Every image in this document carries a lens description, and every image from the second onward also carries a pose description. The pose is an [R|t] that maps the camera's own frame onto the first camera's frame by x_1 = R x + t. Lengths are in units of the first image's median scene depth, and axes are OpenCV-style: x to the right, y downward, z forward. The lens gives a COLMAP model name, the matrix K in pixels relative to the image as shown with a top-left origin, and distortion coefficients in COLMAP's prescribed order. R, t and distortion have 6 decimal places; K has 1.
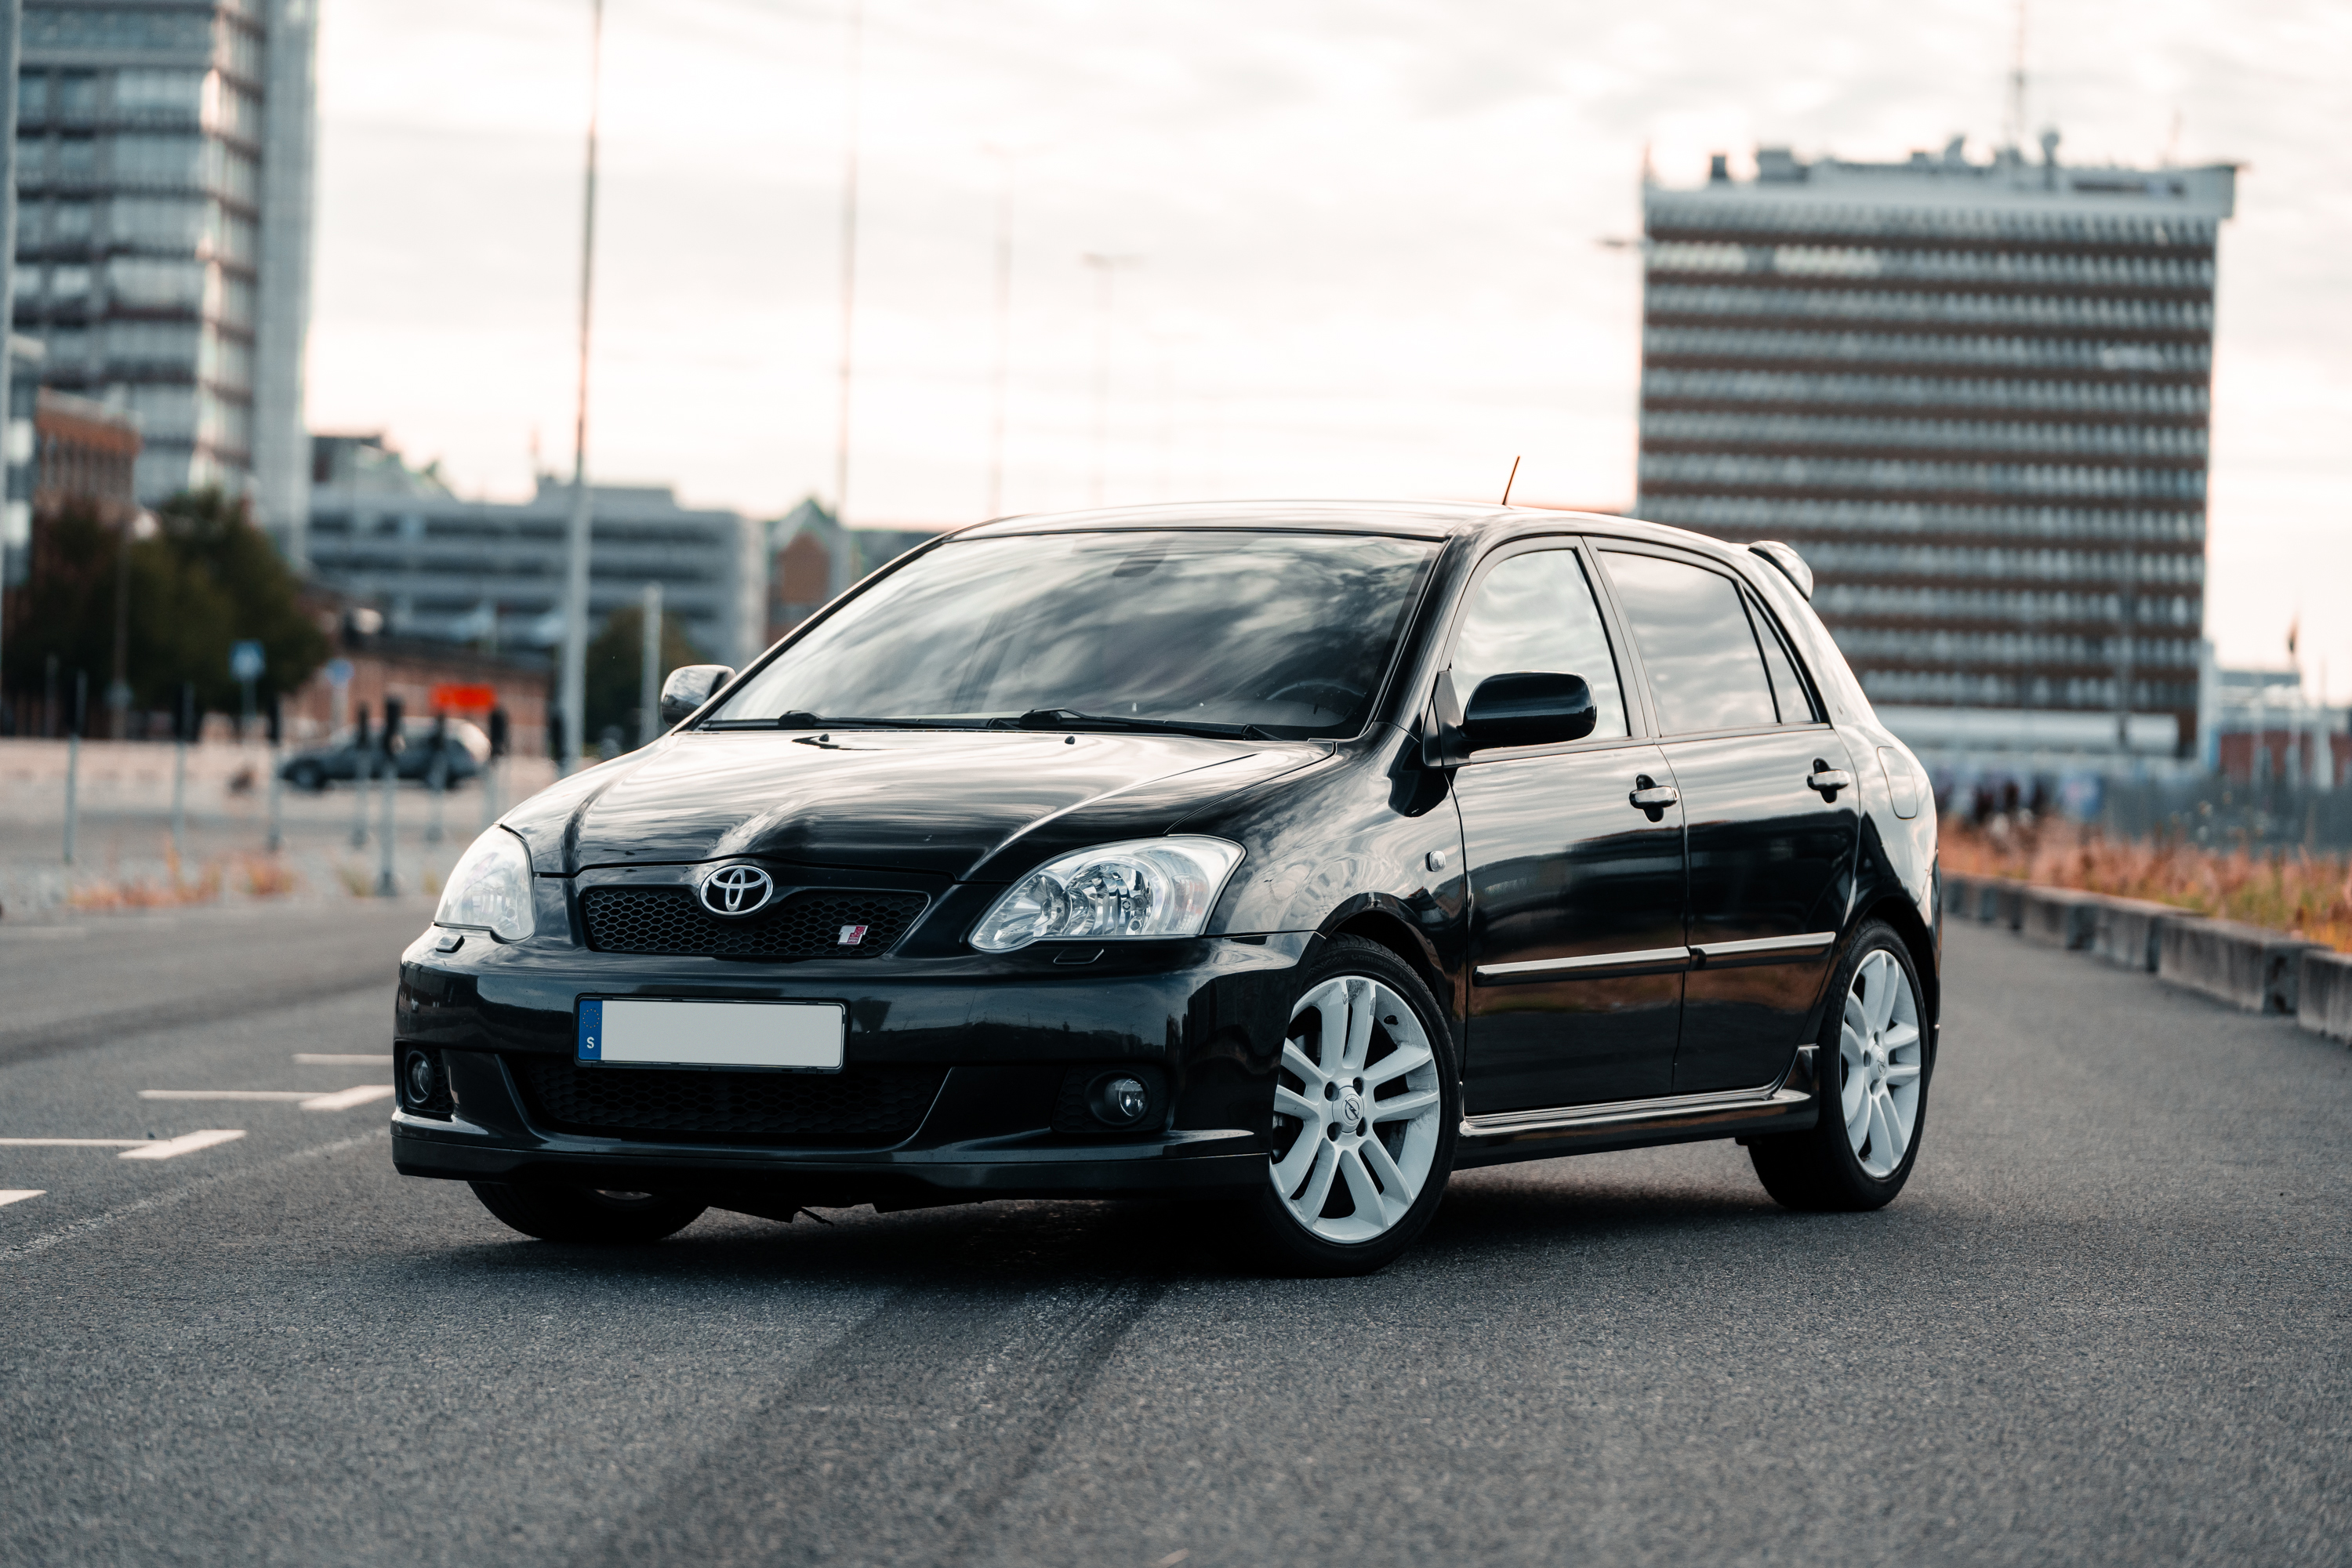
lens RADIAL K [[7573.9, 0, 1085.3], [0, 7573.9, 887.4], [0, 0, 1]] dist [0.041467, 0.000000]
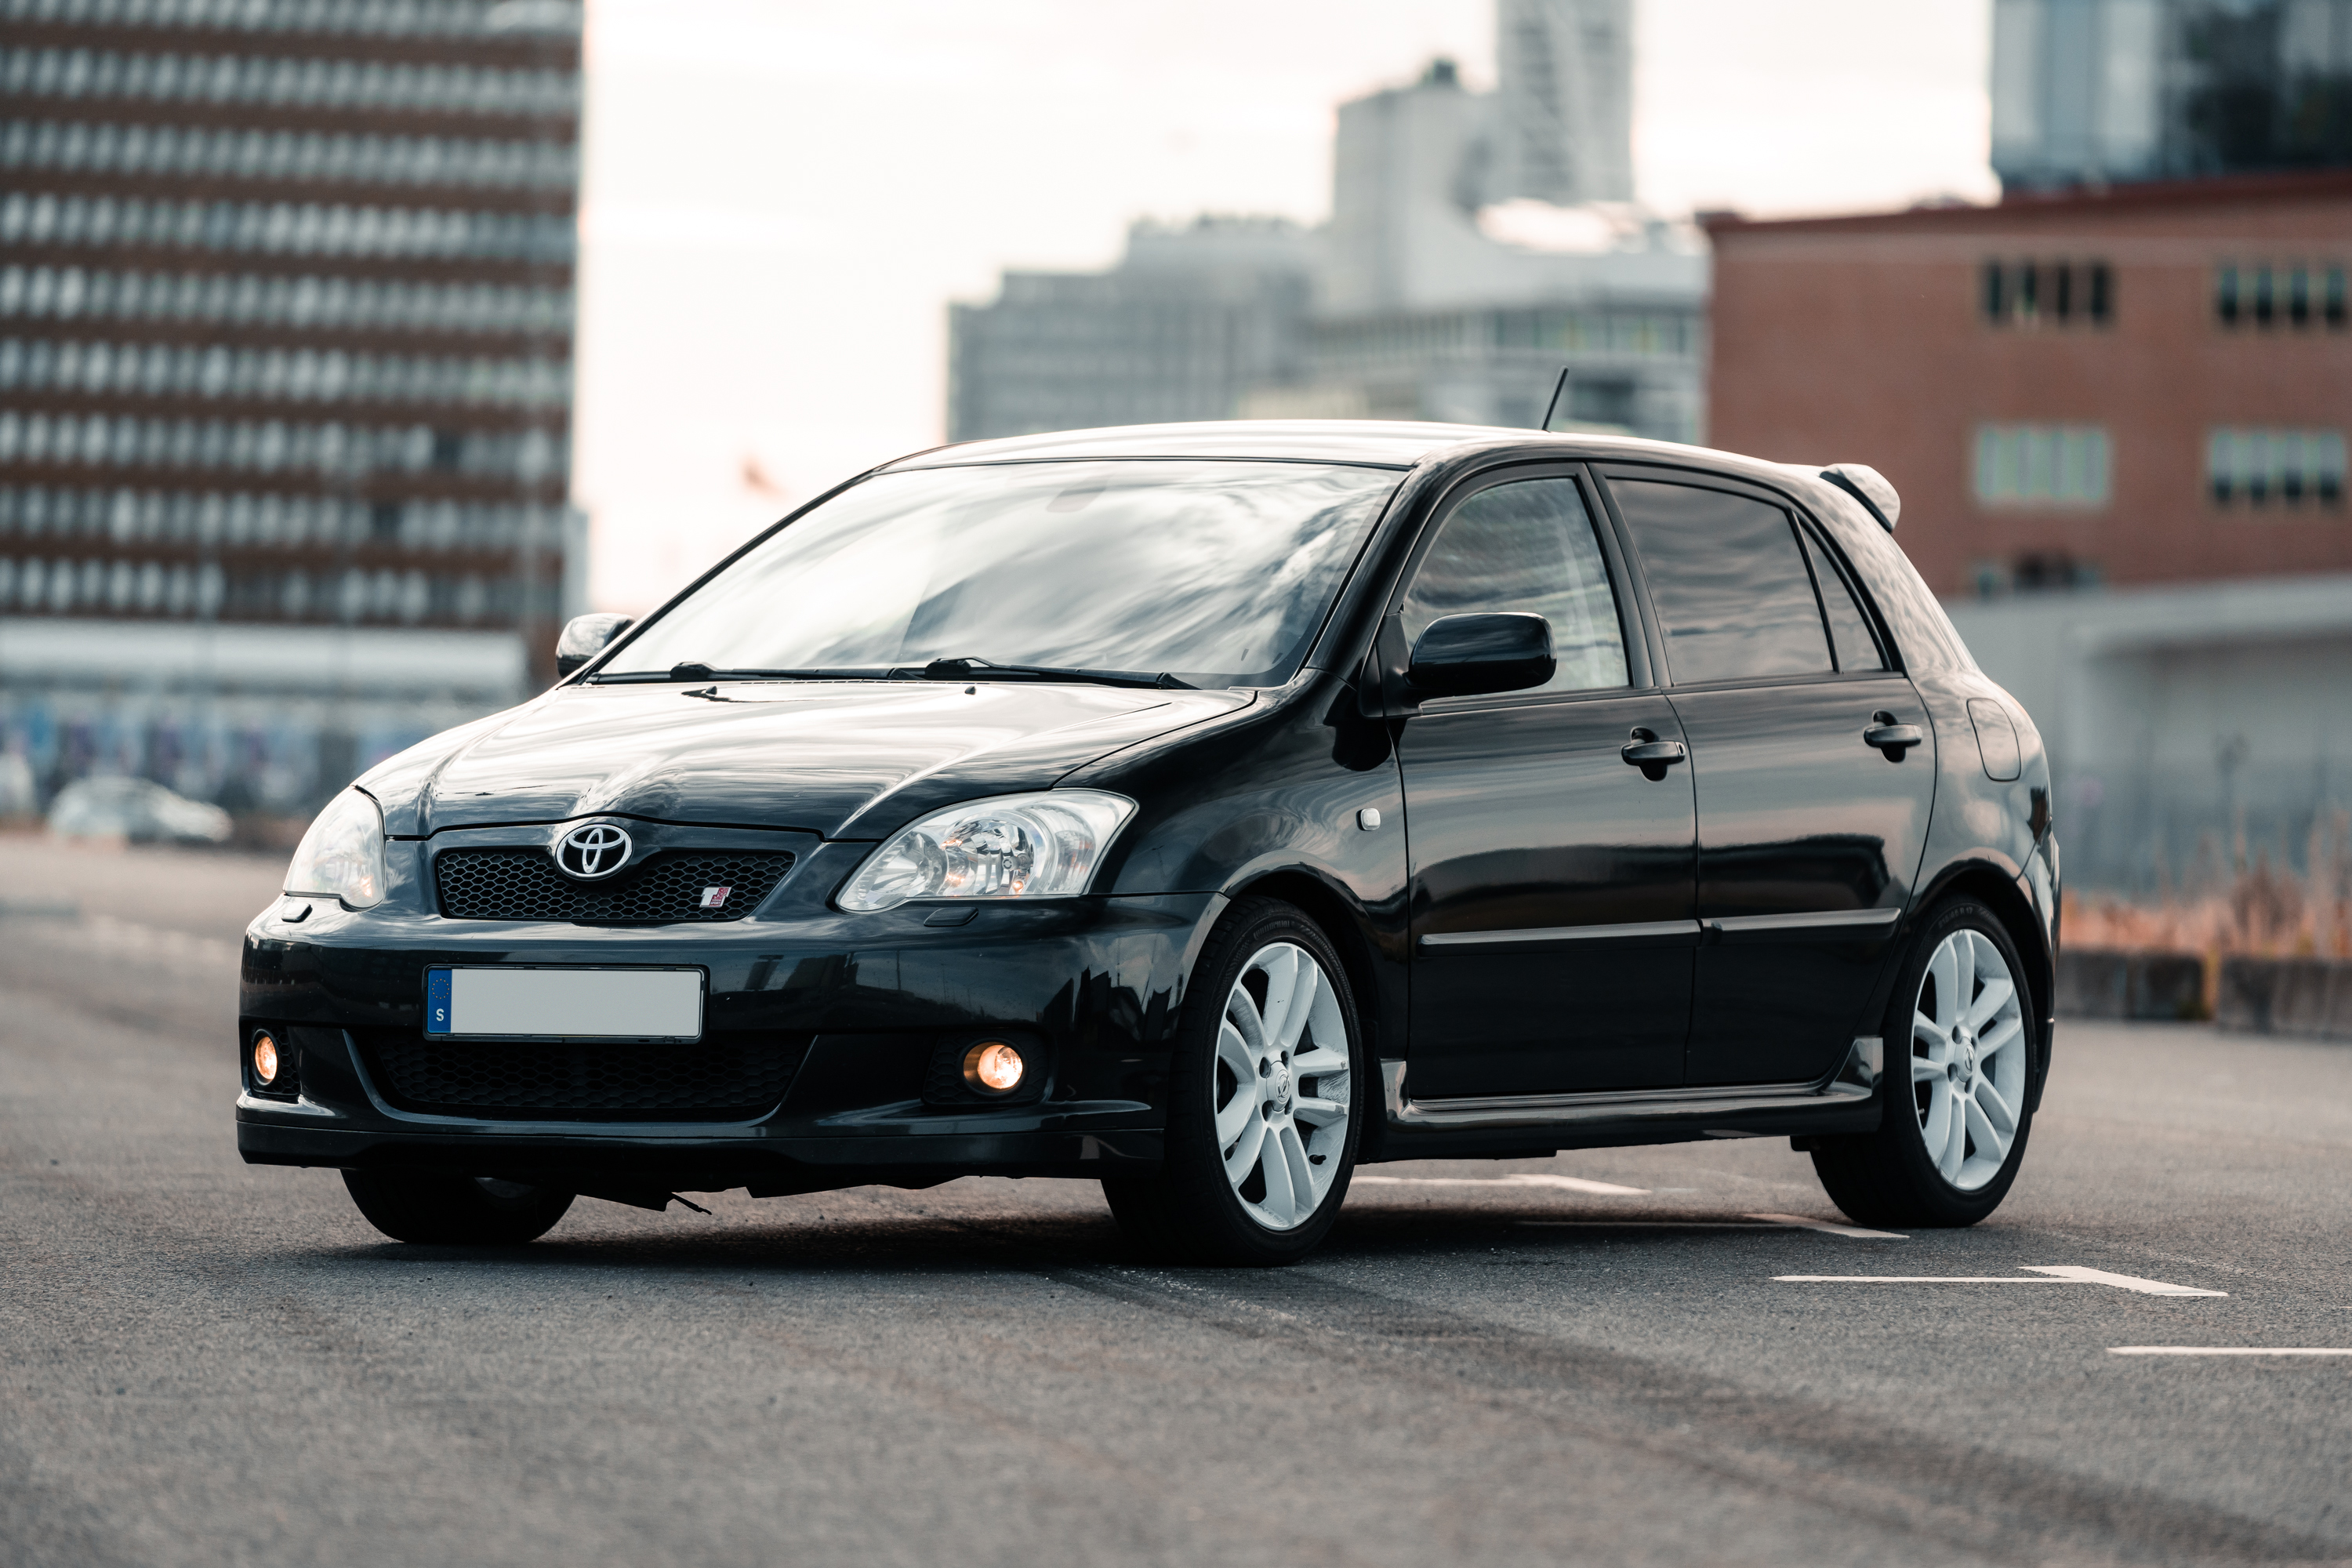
lens RADIAL K [[12804.4, 0, 1175.5], [0, 12804.4, 785.0], [0, 0, 1]] dist [-0.123750, 0.000000]
pose [[0.998834, -0.005361, -0.047982, 0.098783], [0.004543, 0.999843, -0.017143, 0.019116], [0.048066, 0.016905, 0.998701, -0.560586]]
